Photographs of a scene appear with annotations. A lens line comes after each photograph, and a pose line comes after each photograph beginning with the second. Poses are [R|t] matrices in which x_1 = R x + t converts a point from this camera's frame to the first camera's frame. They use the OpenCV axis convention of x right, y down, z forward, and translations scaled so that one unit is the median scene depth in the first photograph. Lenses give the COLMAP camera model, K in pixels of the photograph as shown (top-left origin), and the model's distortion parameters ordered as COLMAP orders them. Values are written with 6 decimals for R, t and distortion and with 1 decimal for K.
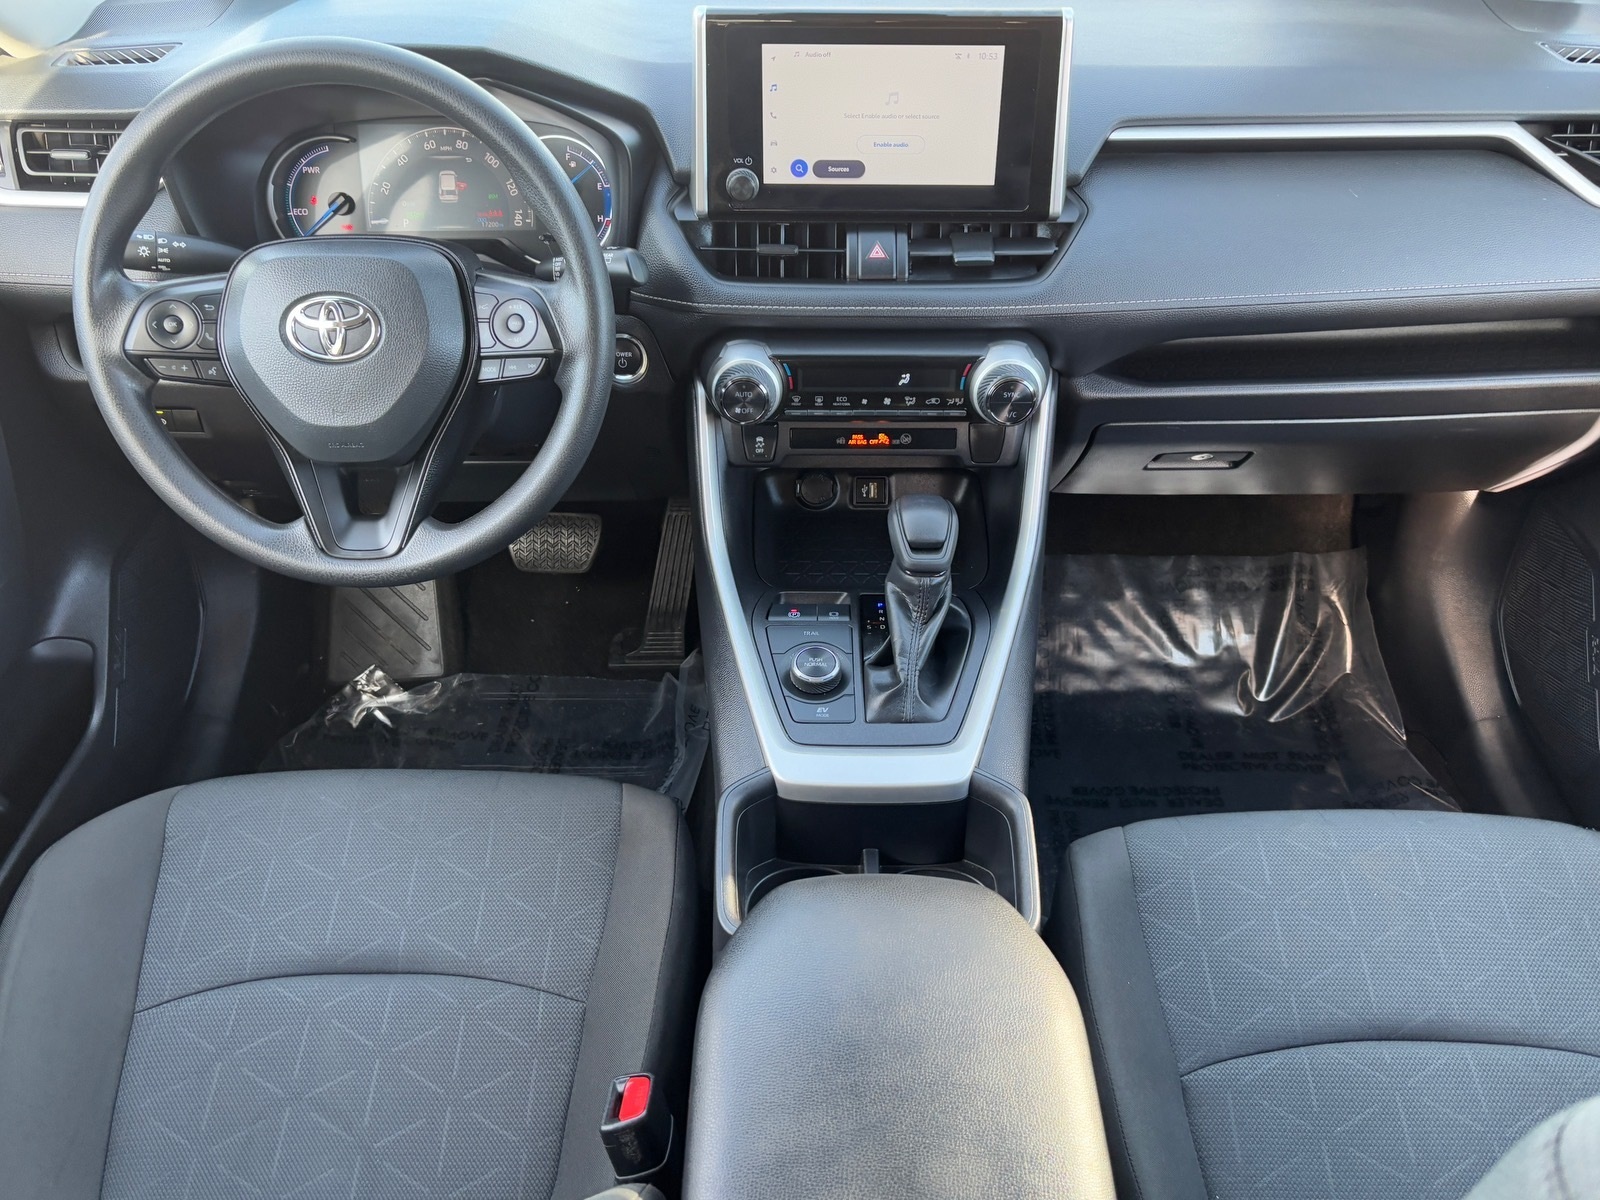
lens RADIAL K [[1328.5, 0, 813.0], [0, 1328.5, 613.5], [0, 0, 1]] dist [0.026840, -0.034407]
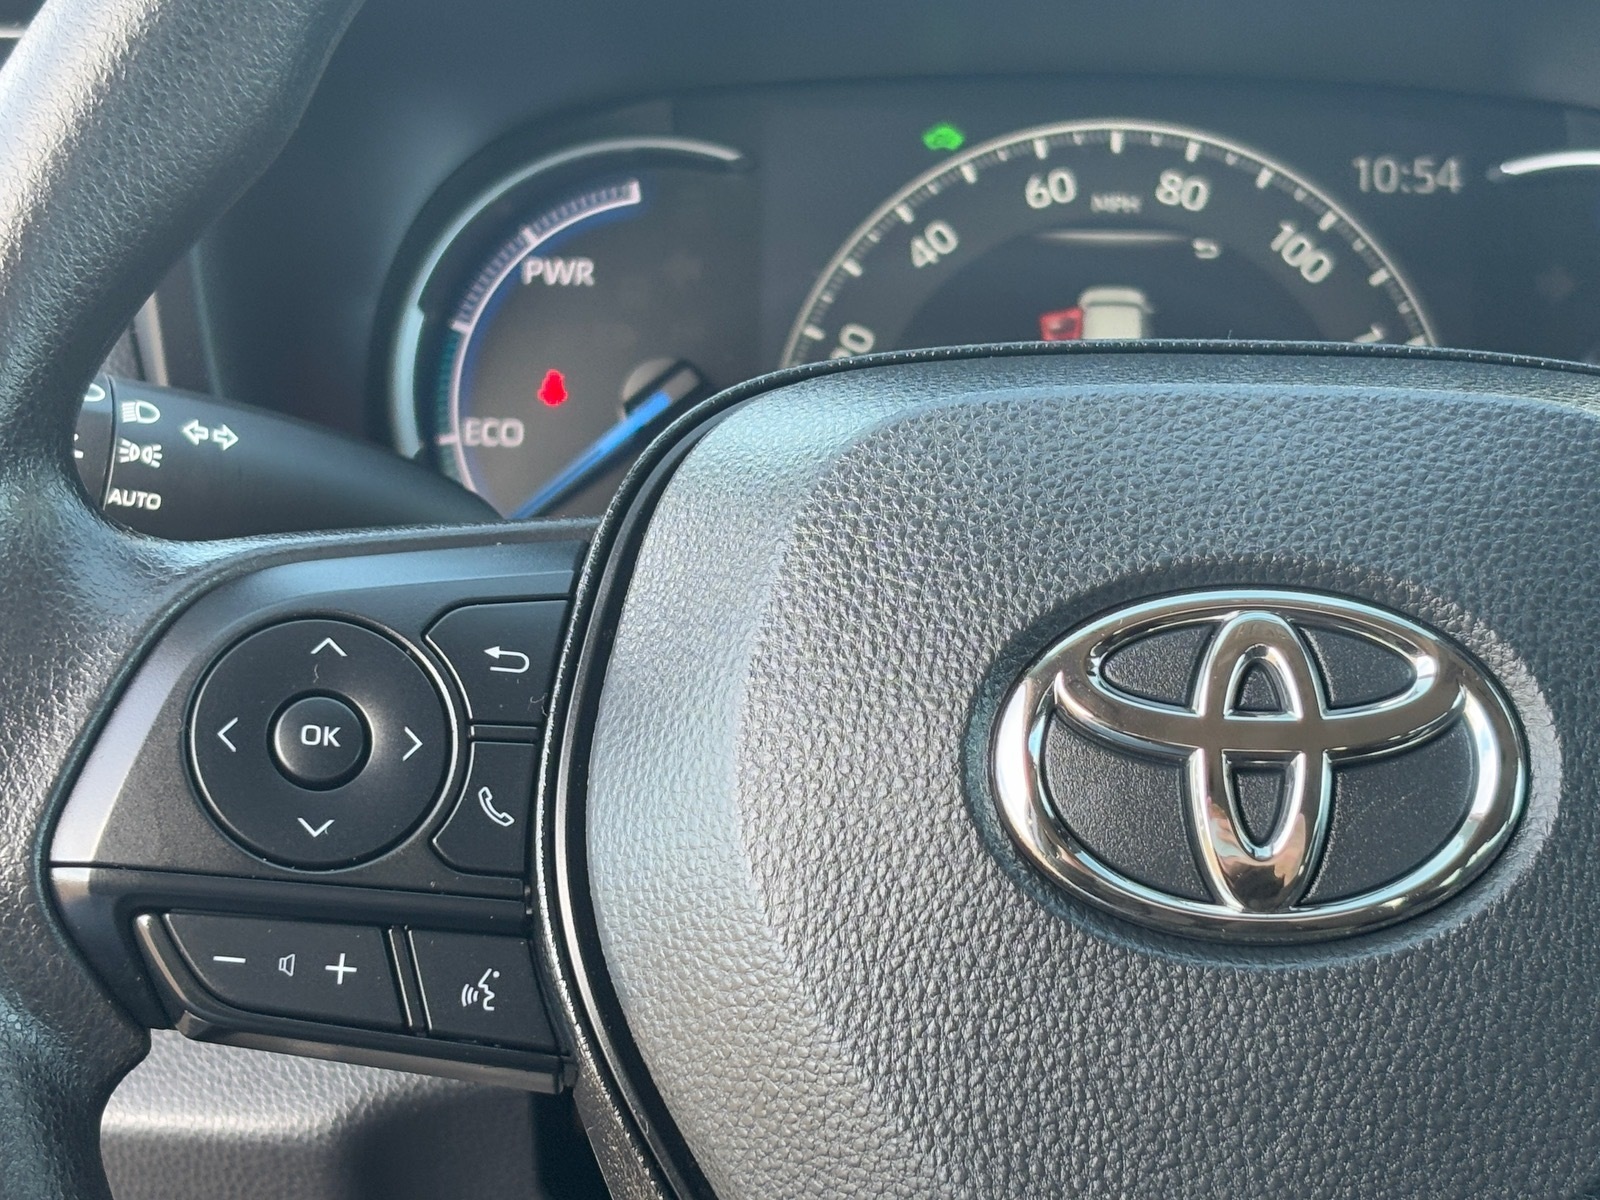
lens RADIAL K [[3444.1, 0, 765.6], [0, 3444.1, 650.4], [0, 0, 1]] dist [0.134993, 0.000000]
pose [[0.999634, 0.025862, -0.007952, -0.367192], [-0.027006, 0.935613, -0.351993, -0.052628], [-0.001663, 0.352079, 0.935969, 0.481545]]
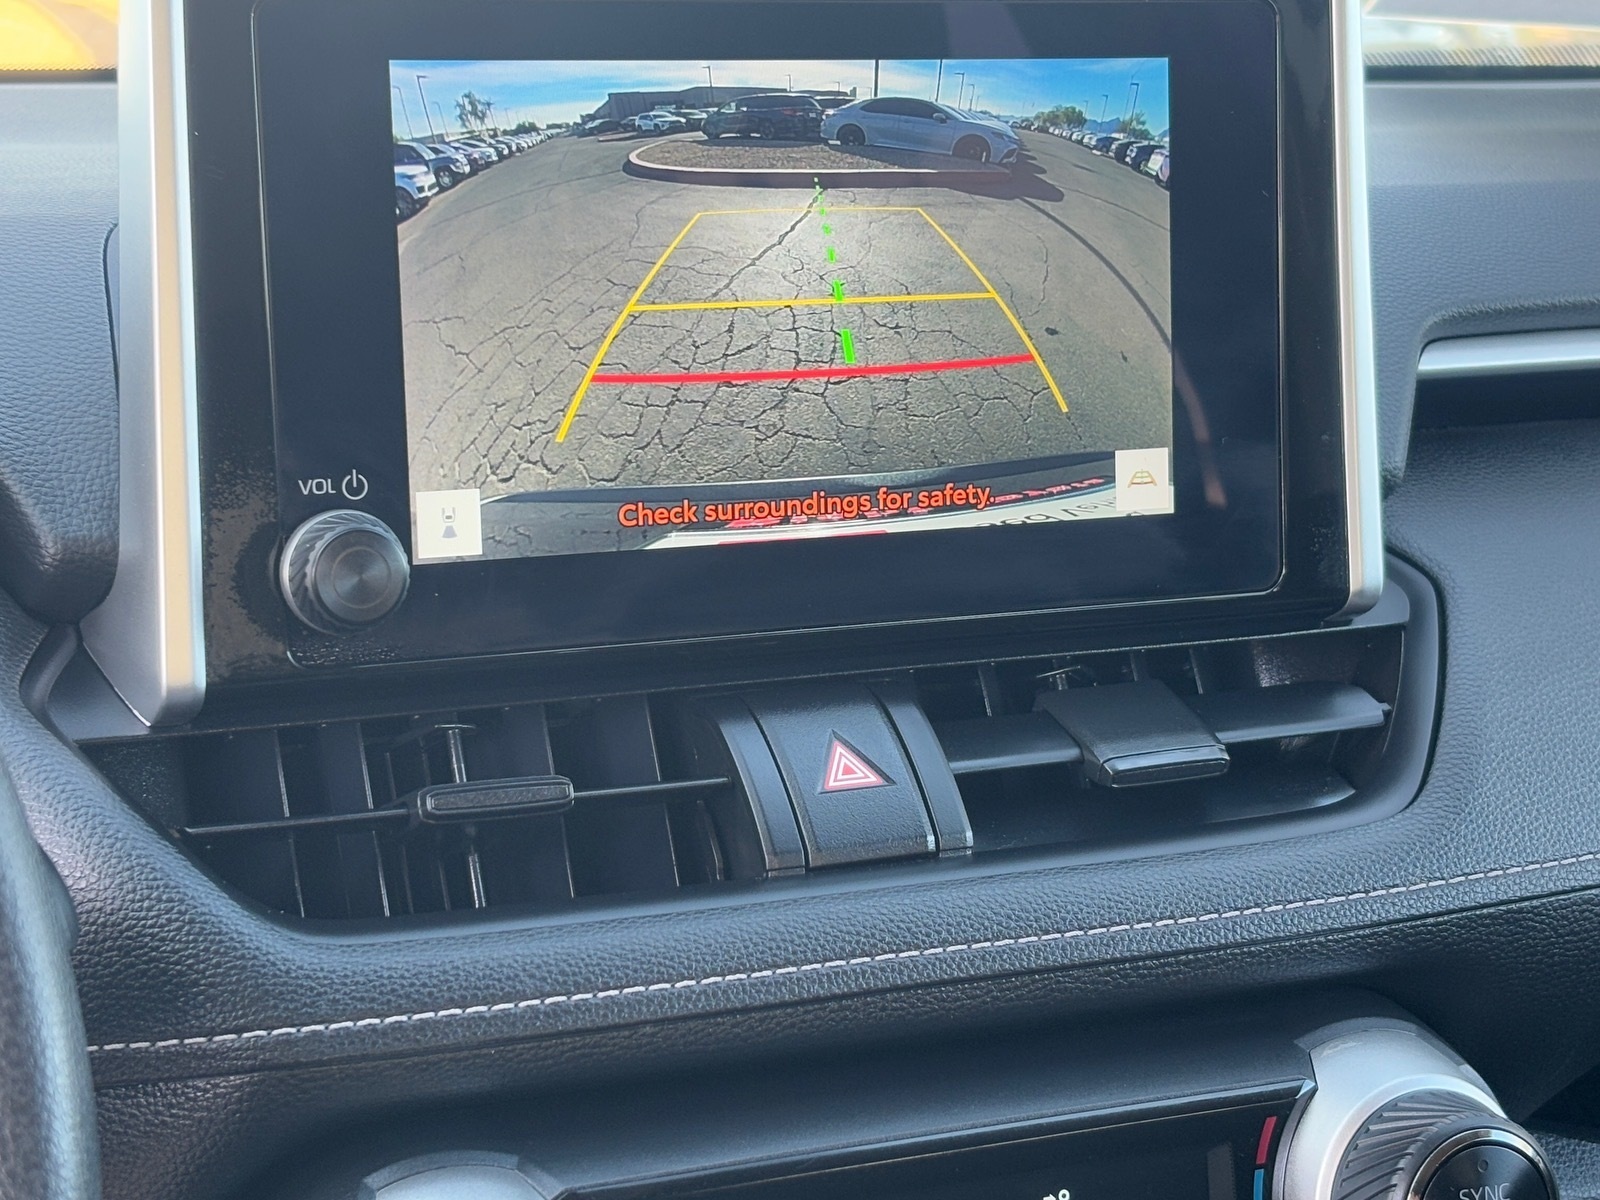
lens RADIAL K [[3197.4, 0, 777.7], [0, 3197.4, 610.6], [0, 0, 1]] dist [0.179575, 0.000000]
pose [[0.913639, -0.078664, 0.398842, -0.218916], [0.243885, 0.890997, -0.382941, -0.055429], [-0.325243, 0.447142, 0.833235, 0.448387]]
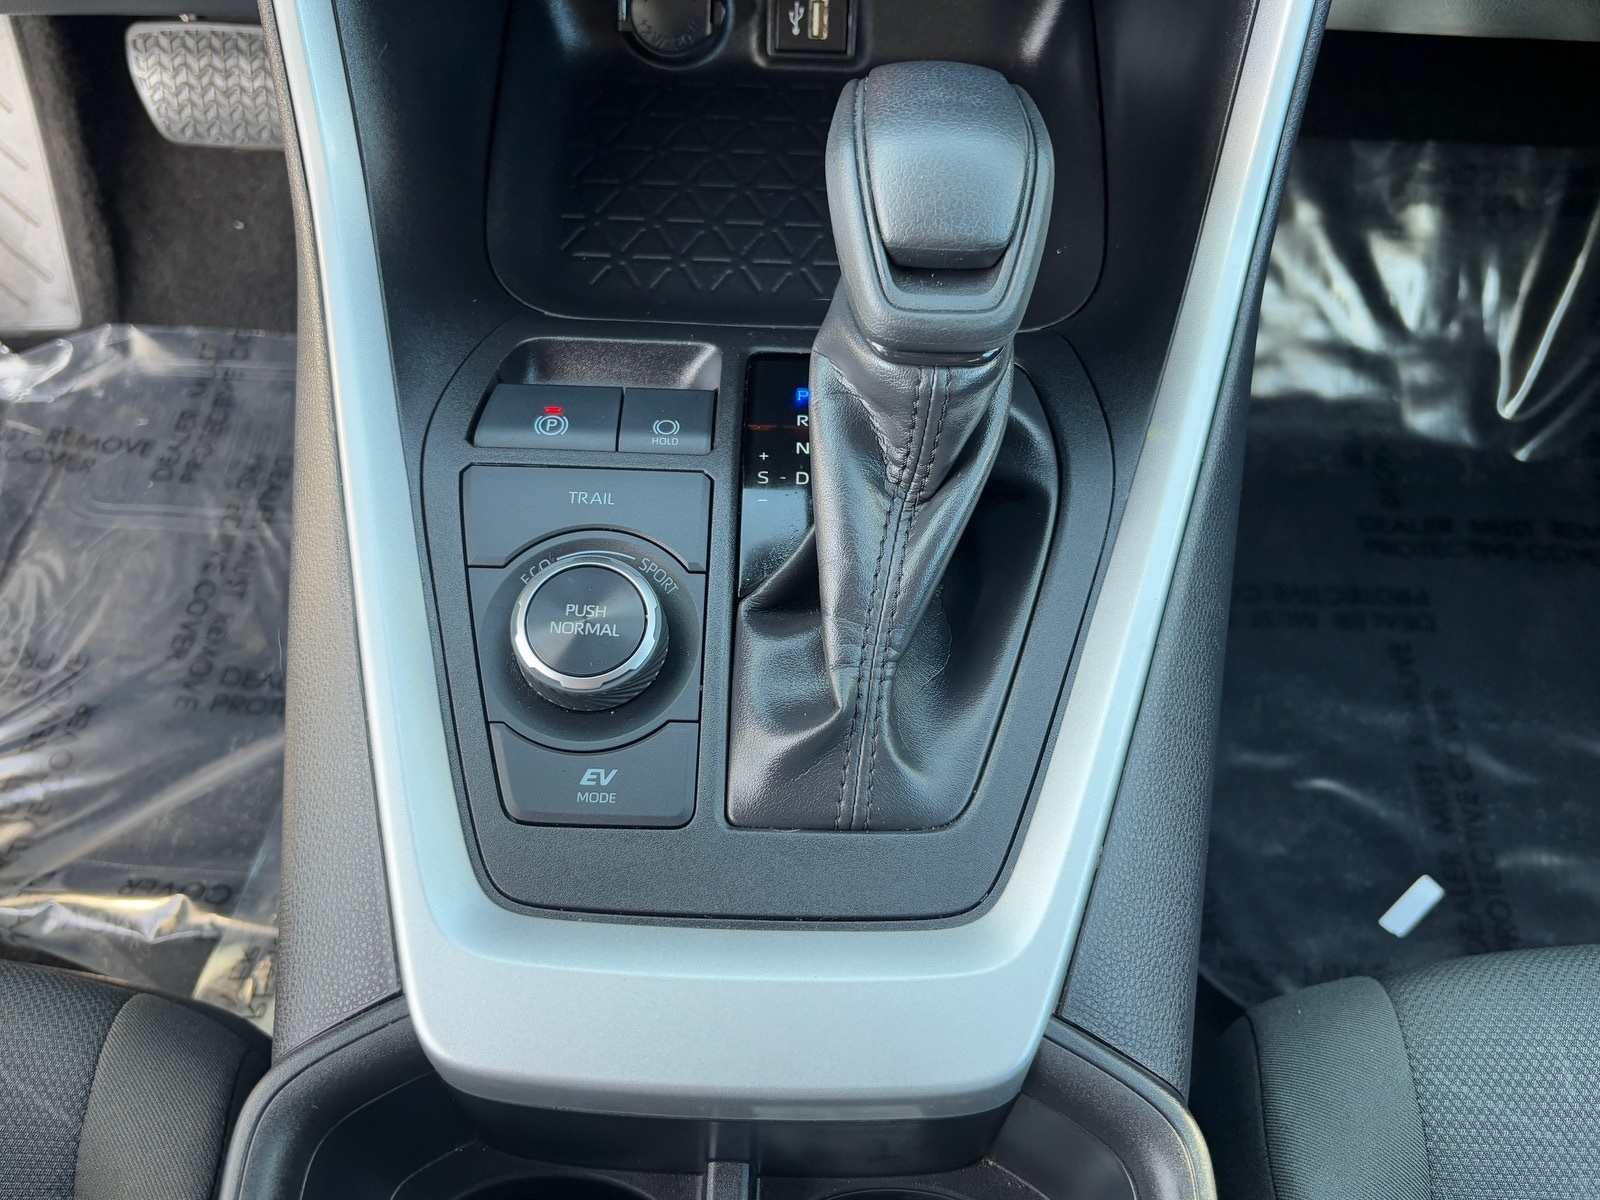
lens RADIAL K [[1328.5, 0, 794.7], [0, 1328.5, 603.8], [0, 0, 1]] dist [0.026840, -0.034407]
pose [[0.999525, 0.030611, -0.003570, 0.053959], [-0.027415, 0.936074, 0.350733, -0.081825], [0.014078, -0.350468, 0.936469, 0.670107]]
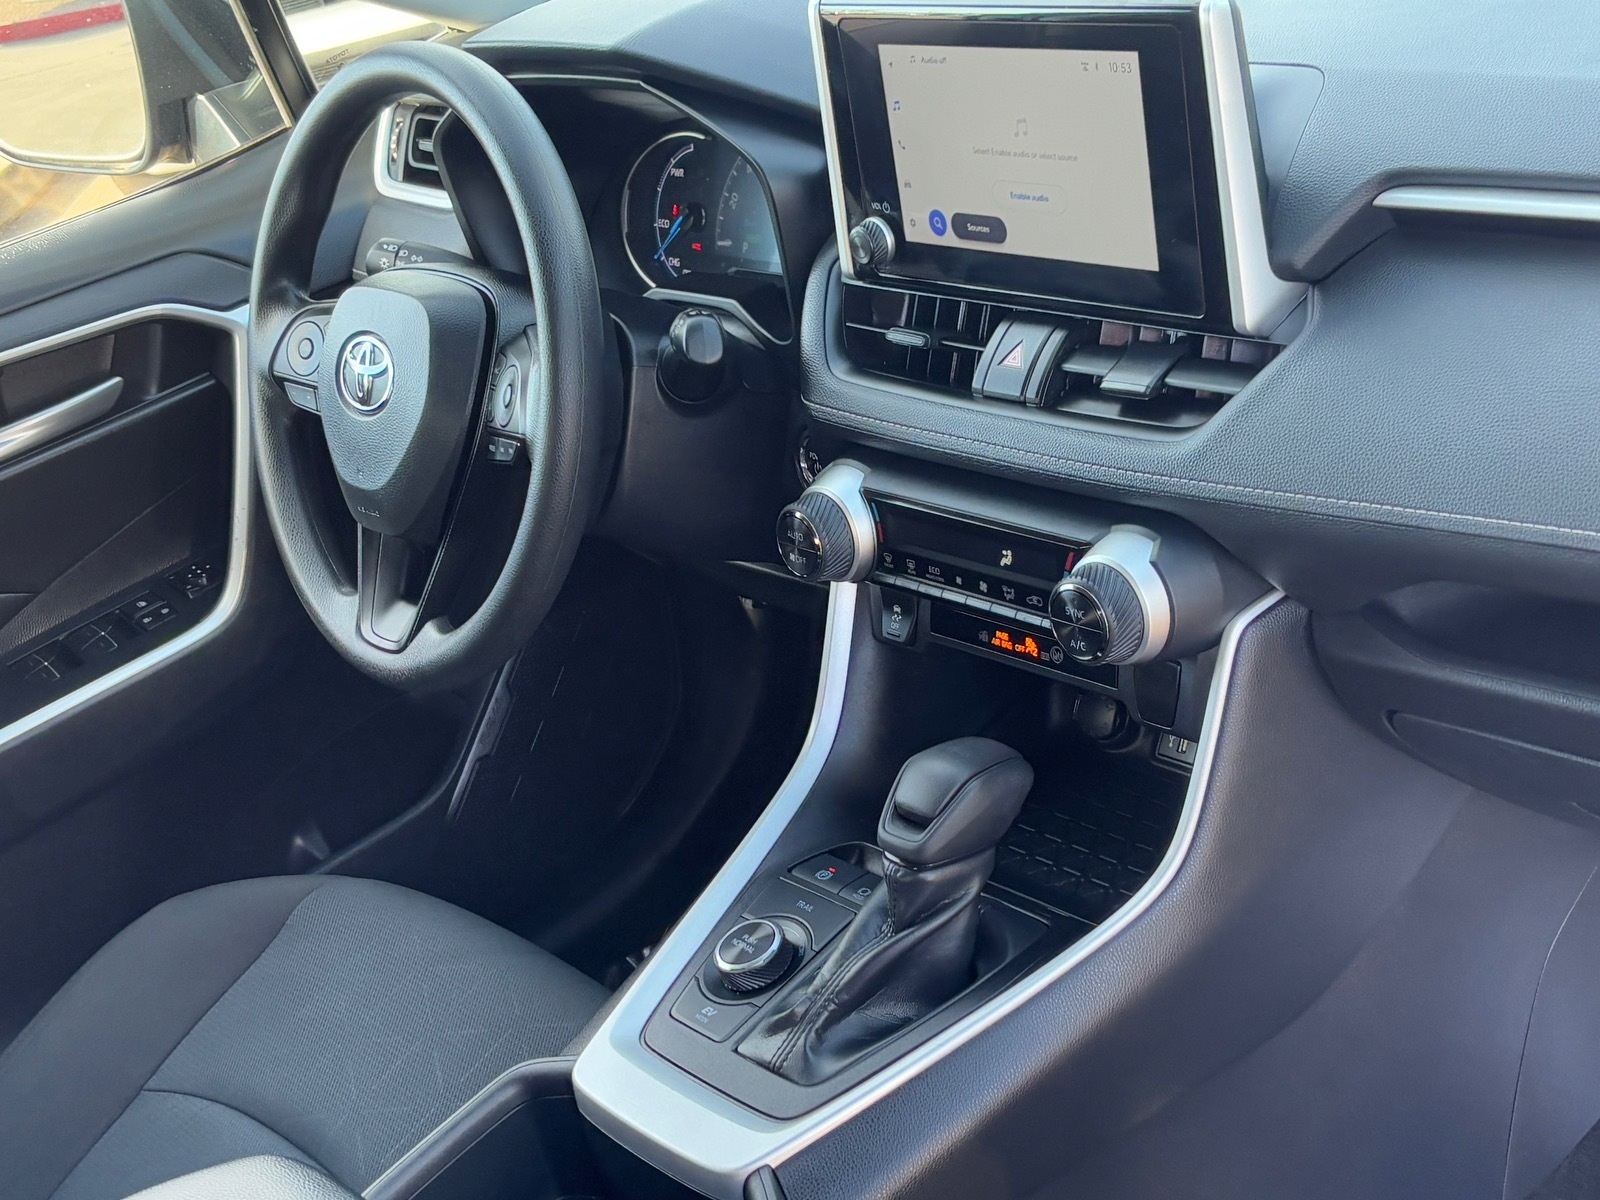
lens RADIAL K [[2377.9, 0, 788.5], [0, 2377.9, 603.9], [0, 0, 1]] dist [0.211915, 0.000000]
pose [[0.620893, 0.191157, -0.760231, 0.863977], [-0.261621, 0.964738, 0.028909, -0.161795], [0.738950, 0.180943, 0.649009, 0.201175]]
